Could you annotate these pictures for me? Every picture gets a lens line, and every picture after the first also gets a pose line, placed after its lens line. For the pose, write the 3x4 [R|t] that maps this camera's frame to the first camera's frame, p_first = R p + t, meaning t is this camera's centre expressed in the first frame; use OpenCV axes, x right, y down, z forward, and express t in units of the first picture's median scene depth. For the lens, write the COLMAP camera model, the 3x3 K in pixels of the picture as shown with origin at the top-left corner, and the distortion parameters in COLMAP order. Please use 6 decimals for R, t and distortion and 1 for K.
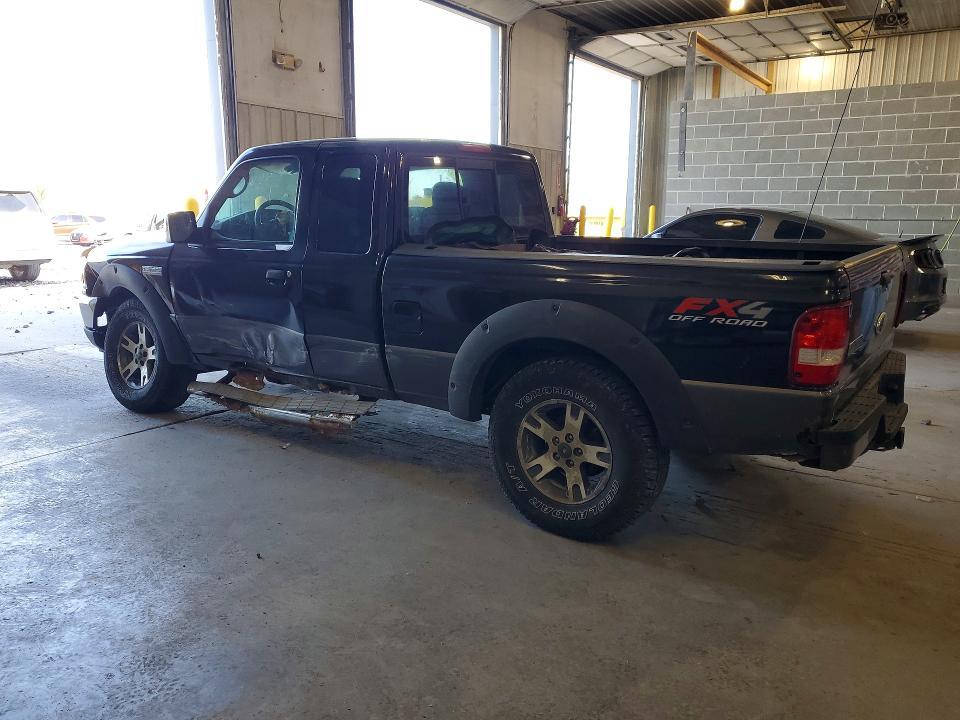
lens RADIAL K [[736.6, 0, 480.0], [0, 736.6, 360.0], [0, 0, 1]] dist [0.006156, 0.001768]
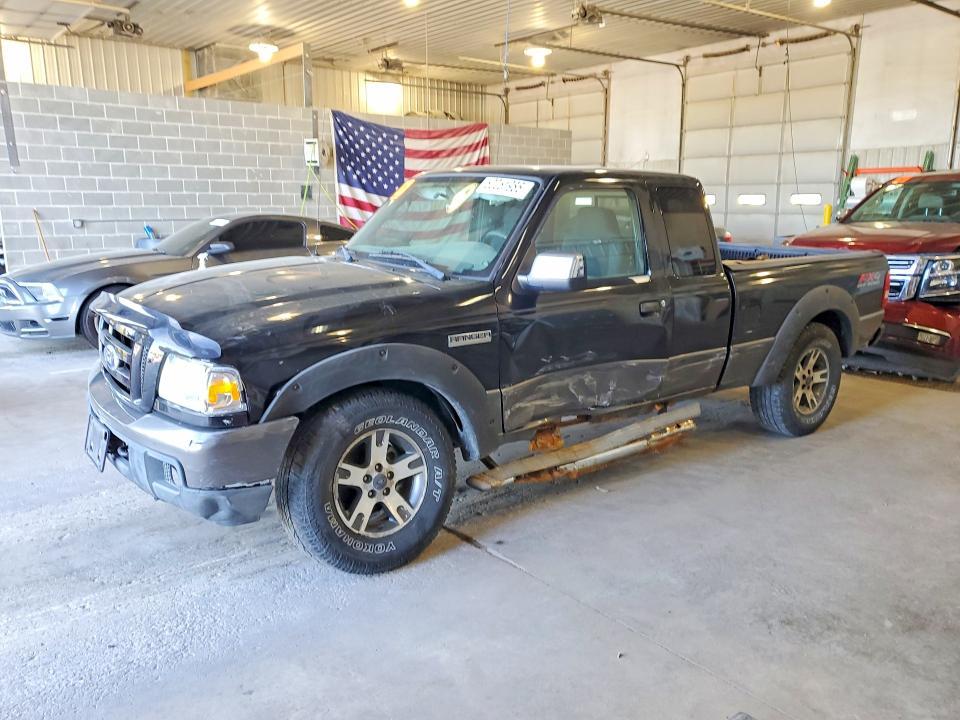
lens RADIAL K [[736.6, 0, 480.0], [0, 736.6, 360.0], [0, 0, 1]] dist [0.006156, 0.001768]
pose [[0.320074, -0.202815, 0.925429, -0.992027], [0.190810, 0.970600, 0.146720, -0.182363], [-0.927979, 0.129620, 0.349363, 0.689365]]
